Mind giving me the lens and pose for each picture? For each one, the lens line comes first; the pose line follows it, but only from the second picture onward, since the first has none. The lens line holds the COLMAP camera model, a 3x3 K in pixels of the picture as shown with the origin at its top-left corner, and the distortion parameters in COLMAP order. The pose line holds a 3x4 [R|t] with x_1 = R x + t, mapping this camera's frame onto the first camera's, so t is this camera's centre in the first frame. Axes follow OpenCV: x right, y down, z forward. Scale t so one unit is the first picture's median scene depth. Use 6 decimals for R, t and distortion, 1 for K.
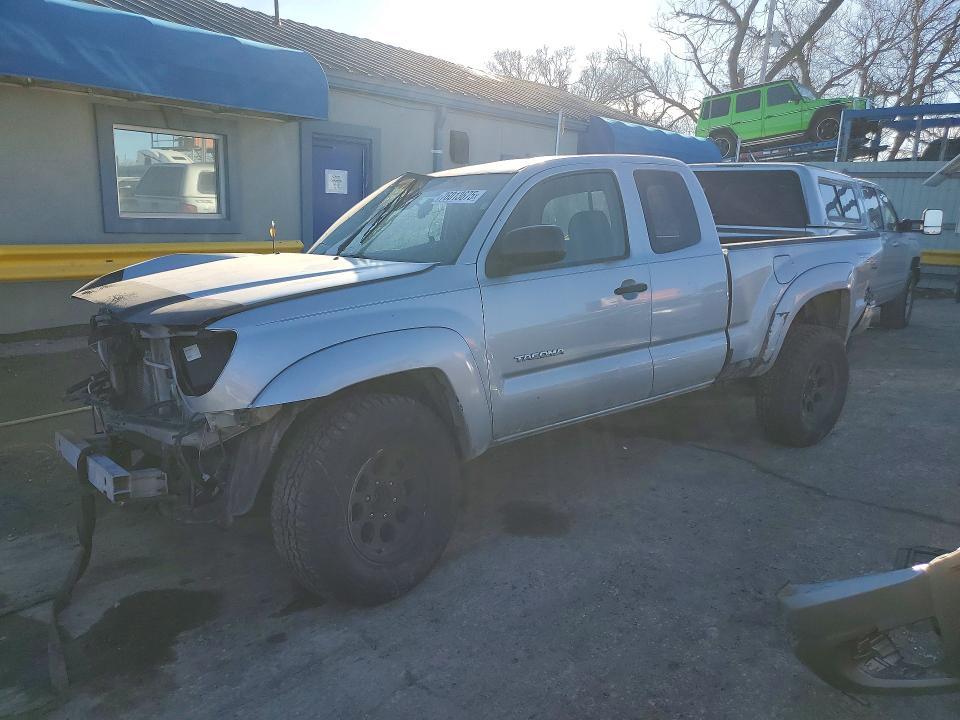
lens RADIAL K [[733.0, 0, 480.0], [0, 733.0, 360.0], [0, 0, 1]] dist [0.004682, 0.000621]
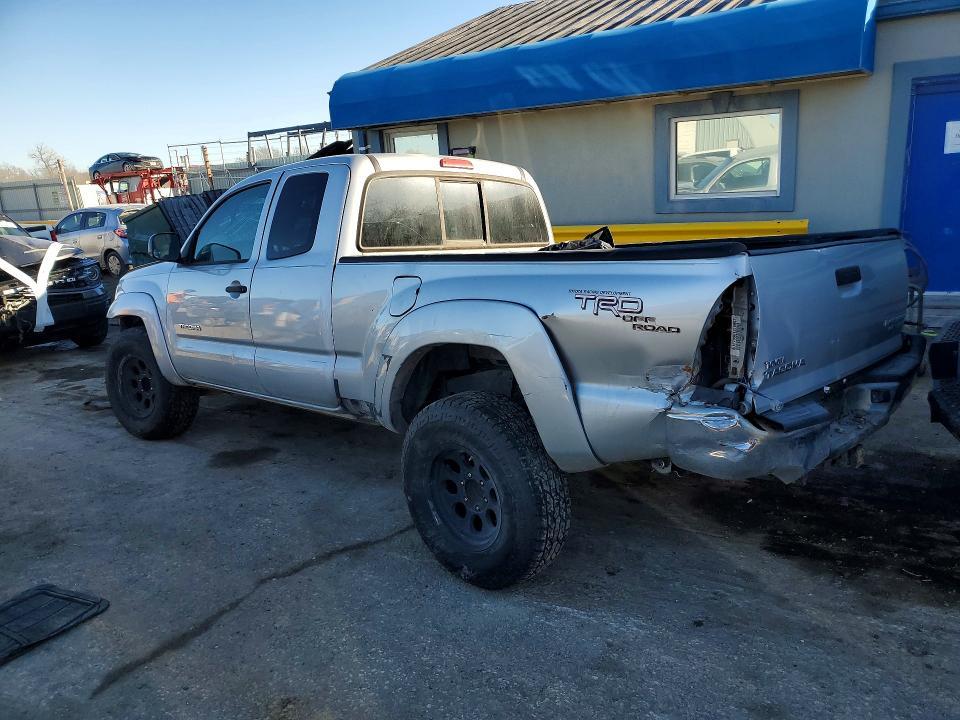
lens RADIAL K [[716.0, 0, 480.0], [0, 716.0, 360.0], [0, 0, 1]] dist [0.001061, 0.000402]
pose [[0.154386, 0.201473, -0.967251, 1.114179], [-0.142307, 0.973314, 0.180022, -0.199998], [0.977708, 0.109854, 0.178937, 0.974197]]
